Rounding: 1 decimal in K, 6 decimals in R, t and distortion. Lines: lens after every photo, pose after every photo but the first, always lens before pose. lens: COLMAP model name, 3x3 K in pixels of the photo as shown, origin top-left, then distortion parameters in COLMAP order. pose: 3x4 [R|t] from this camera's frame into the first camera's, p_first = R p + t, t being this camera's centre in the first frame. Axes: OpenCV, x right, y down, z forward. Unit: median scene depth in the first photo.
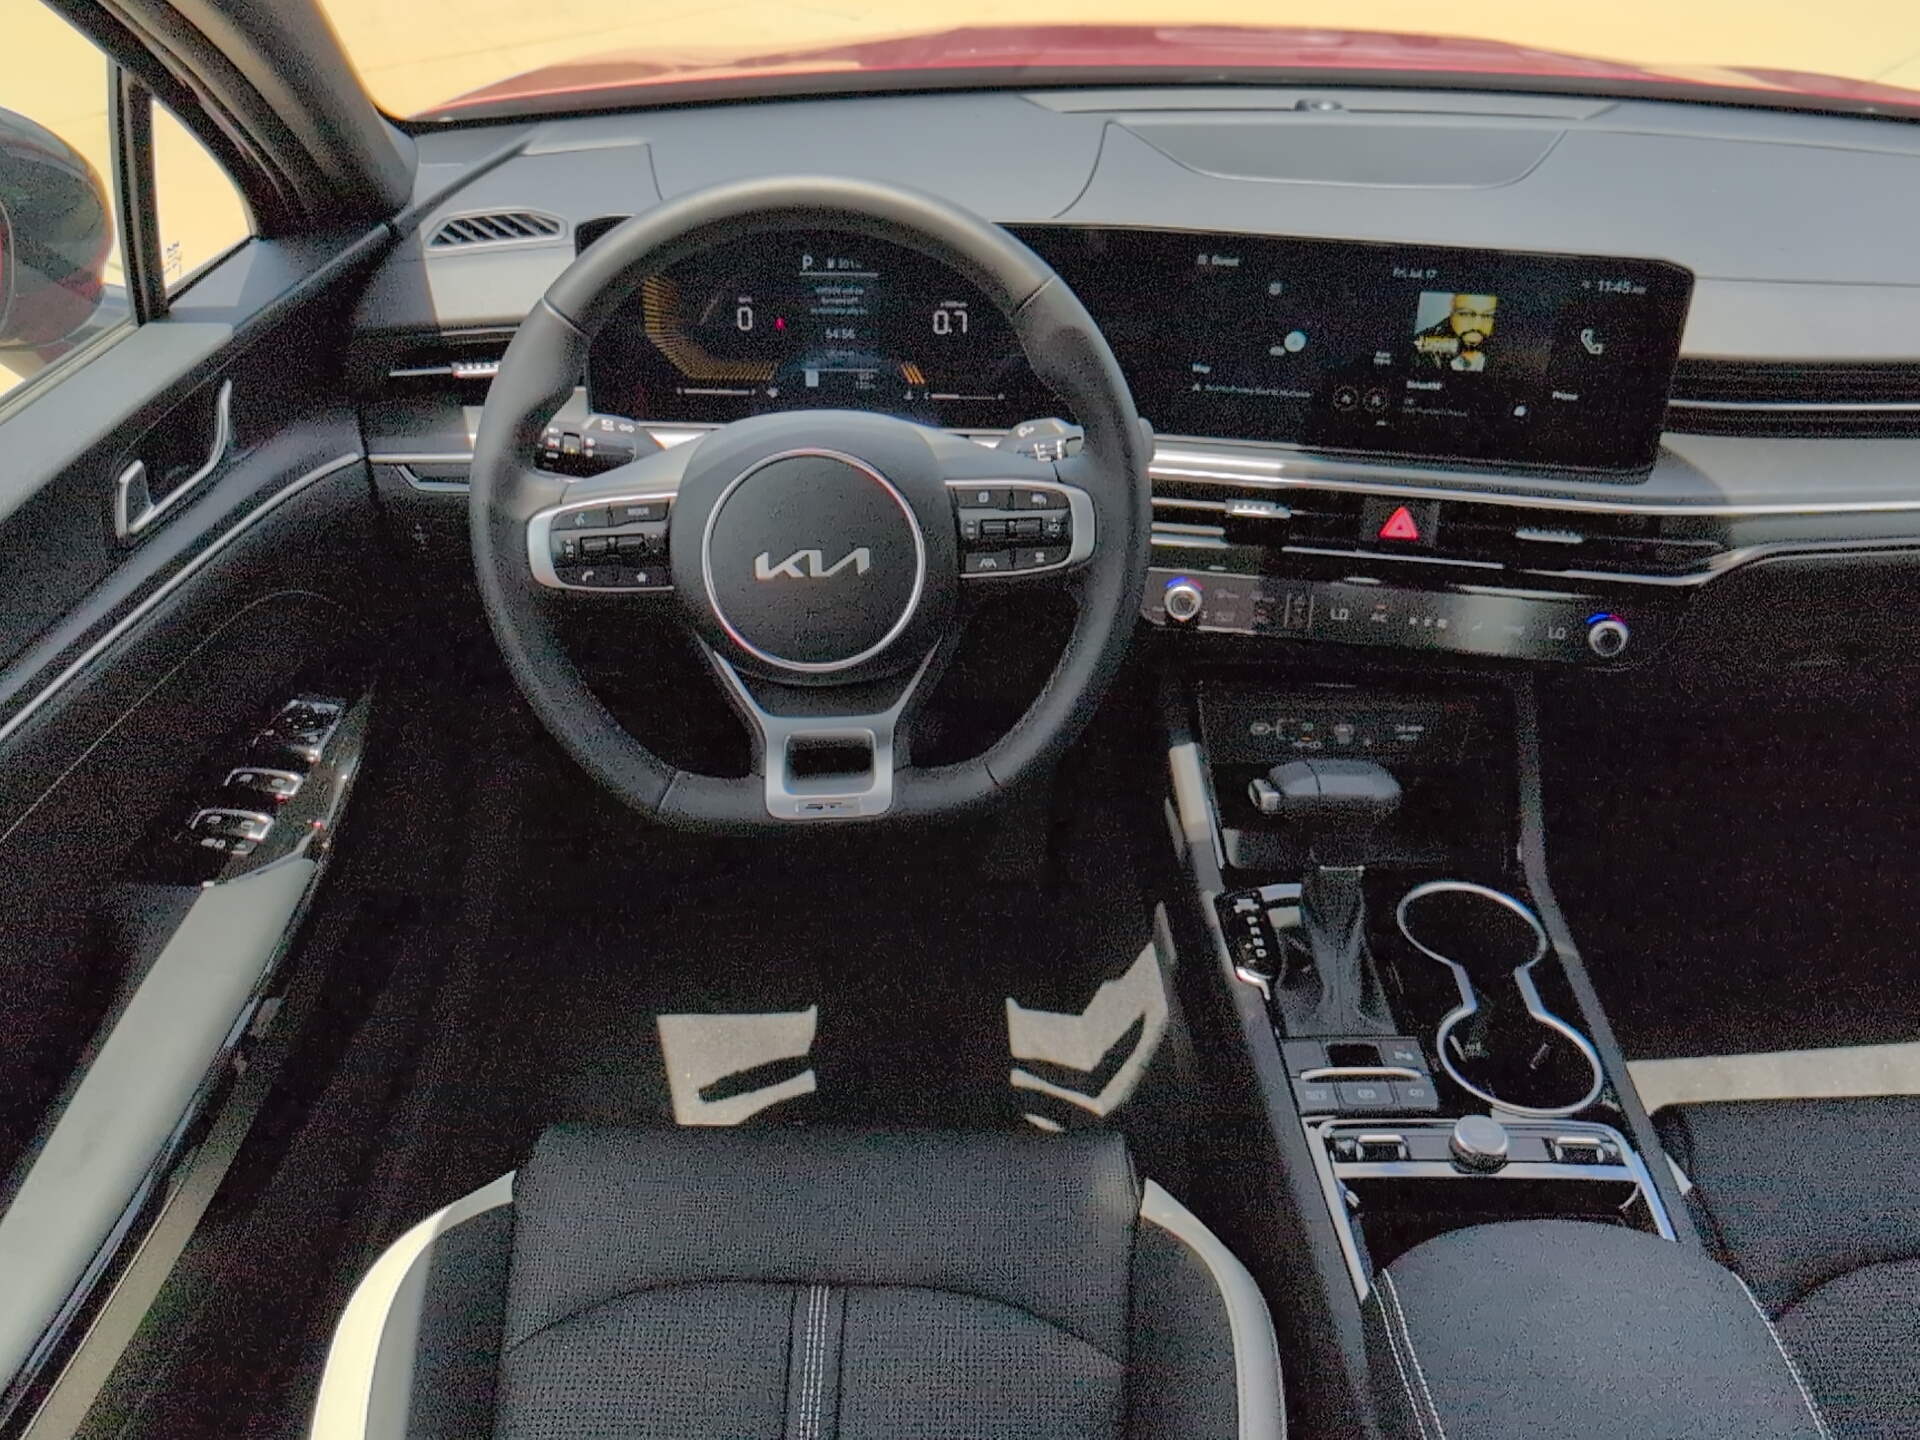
lens RADIAL K [[1627.1, 0, 951.8], [0, 1627.1, 725.0], [0, 0, 1]] dist [0.008957, -0.038671]
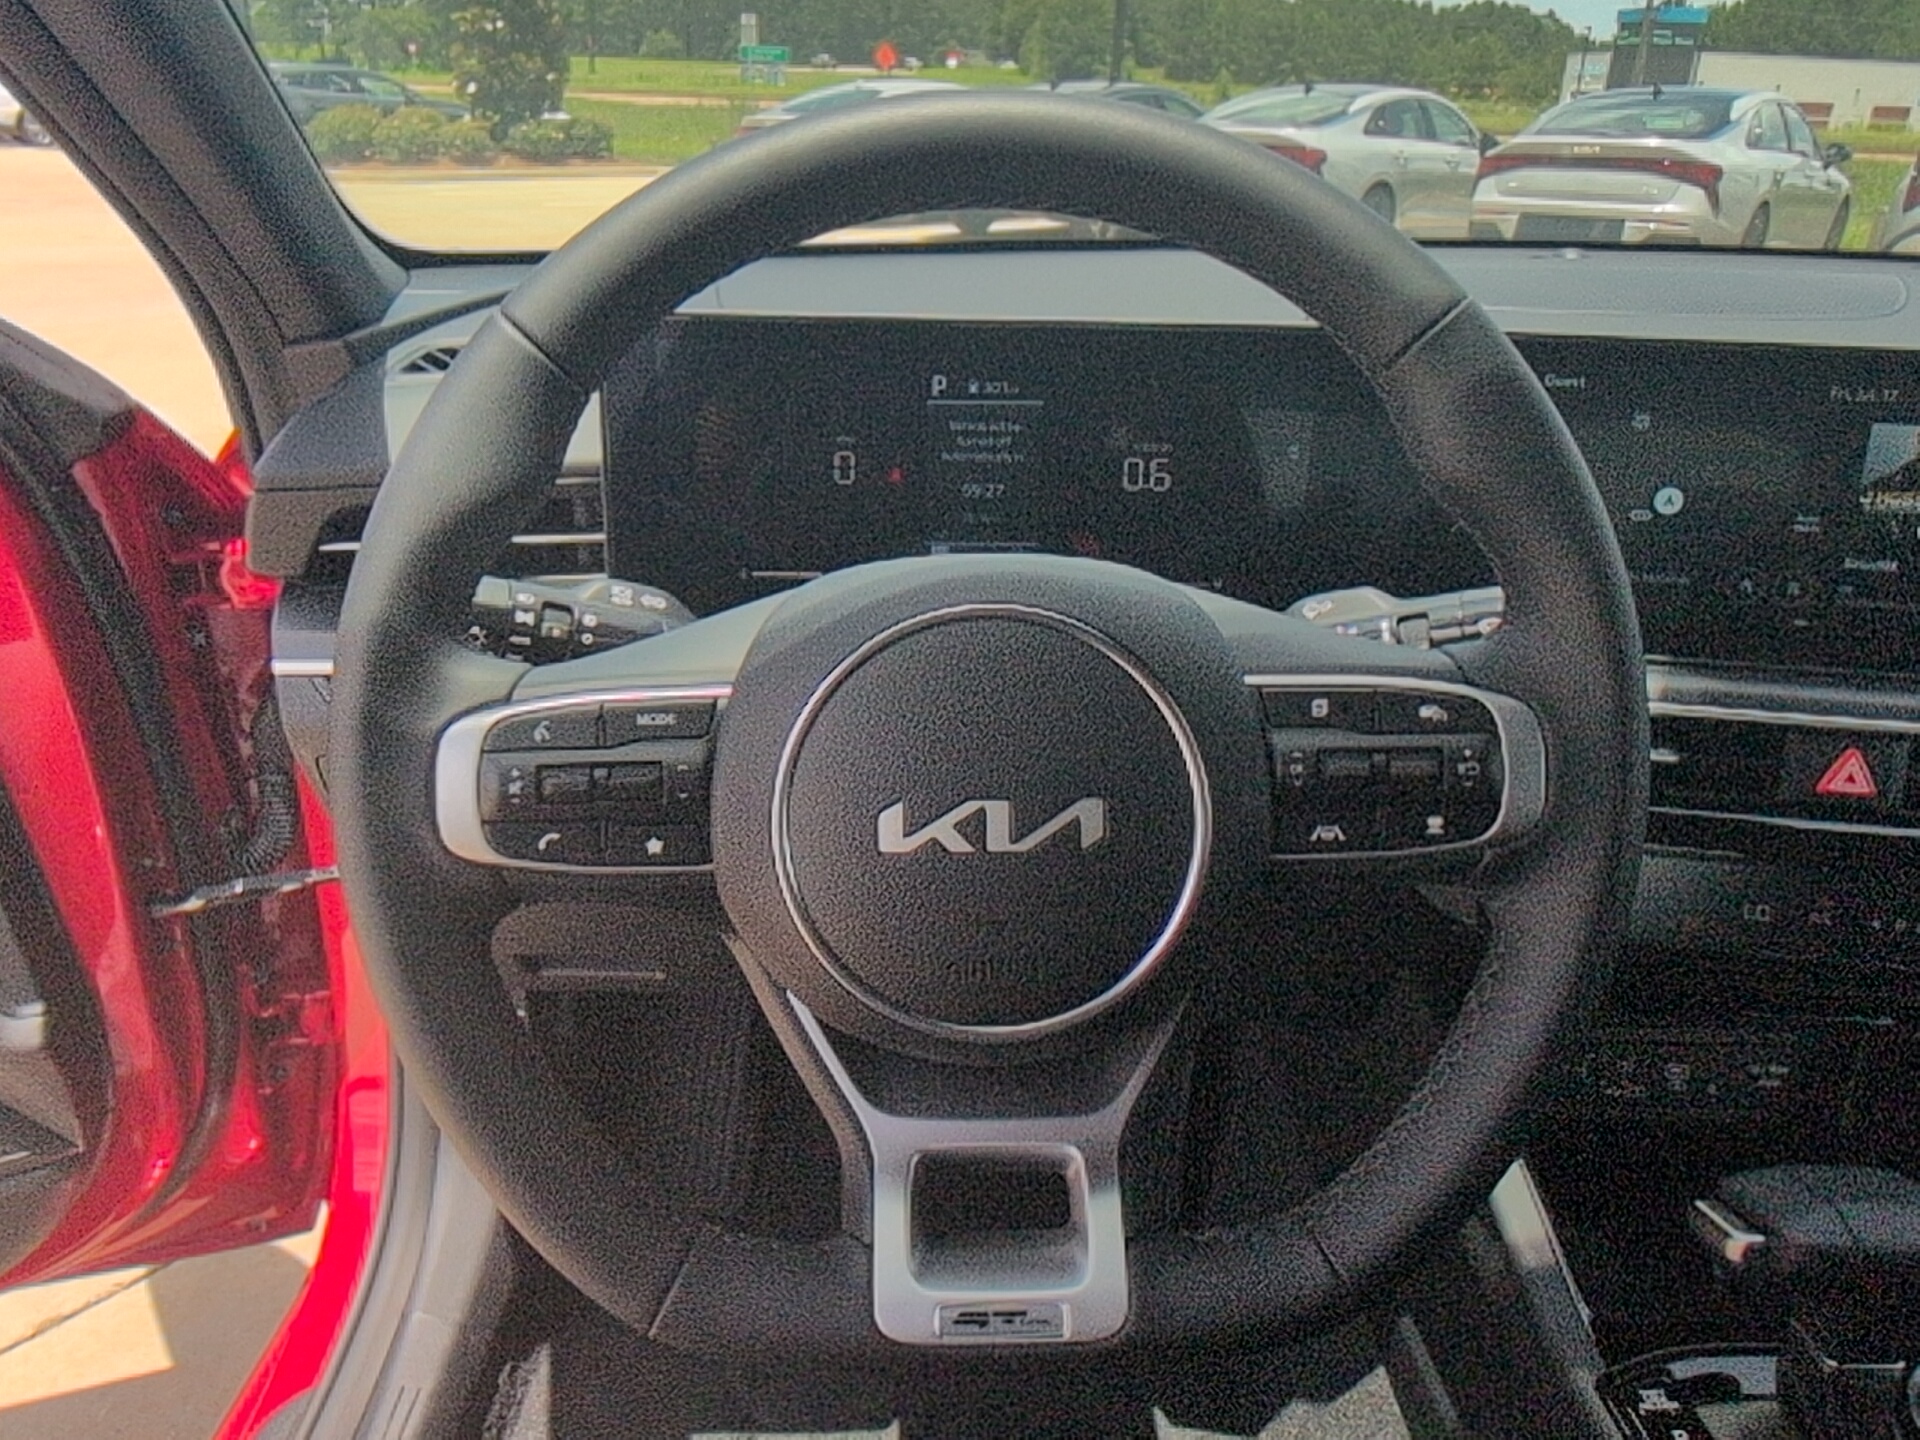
lens RADIAL K [[1327.5, 0, 955.4], [0, 1327.5, 718.6], [0, 0, 1]] dist [0.011824, -0.019570]
pose [[0.999967, 0.005996, -0.005431, -0.078521], [-0.006867, 0.983998, -0.178048, -0.048838], [0.004277, 0.178079, 0.984007, 0.481720]]
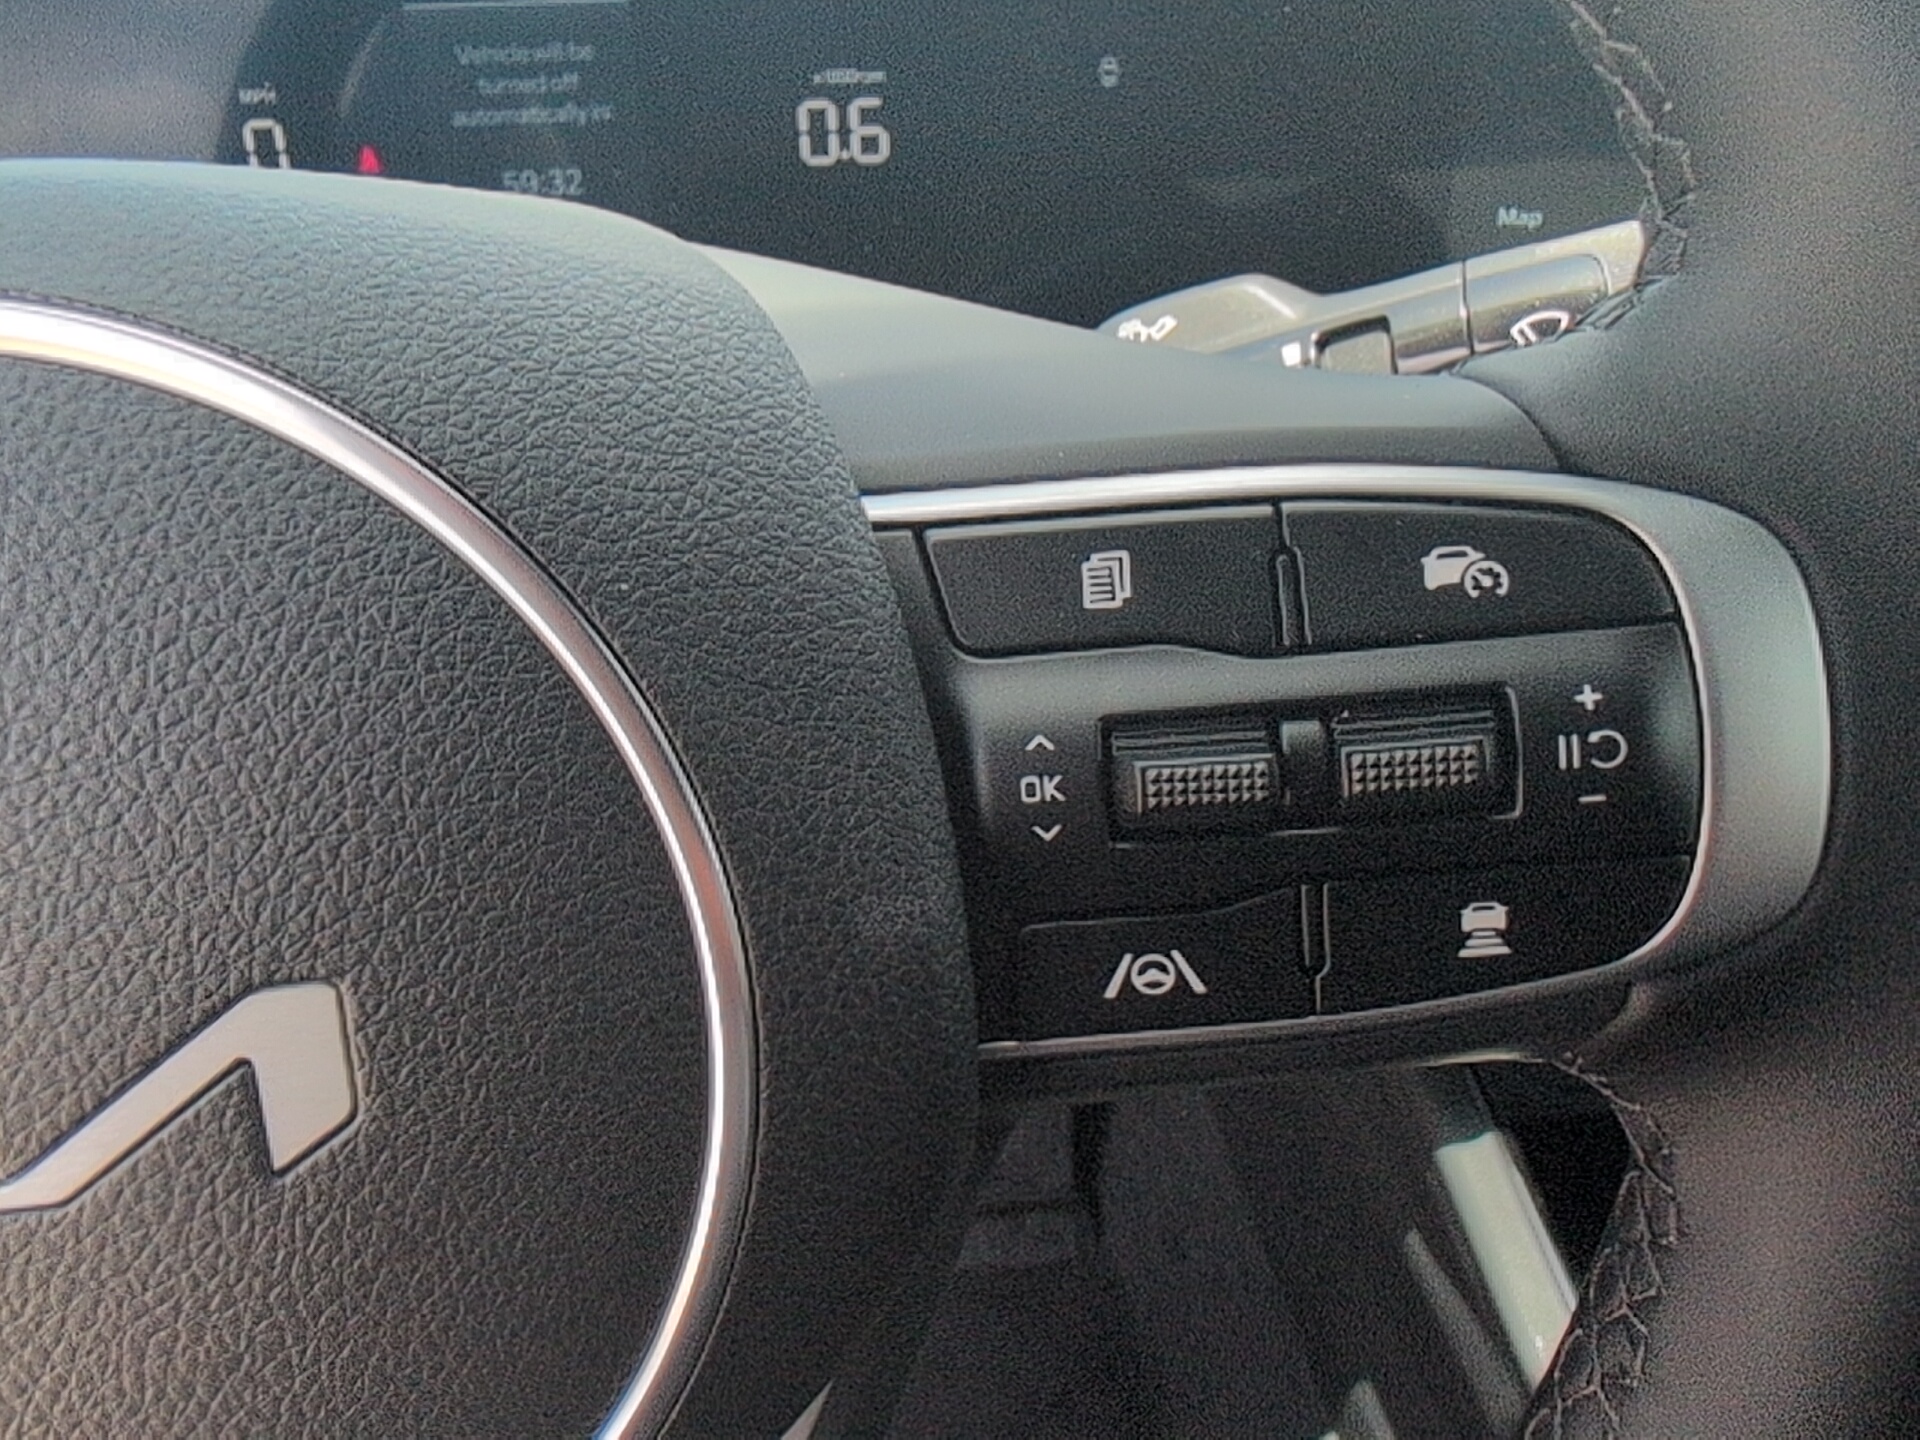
lens RADIAL K [[1327.5, 0, 967.2], [0, 1327.5, 715.9], [0, 0, 1]] dist [0.011824, -0.019570]
pose [[0.994951, -0.080071, 0.060509, -0.002045], [0.083596, 0.994801, -0.058159, -0.099052], [-0.055538, 0.062924, 0.996472, 0.722503]]
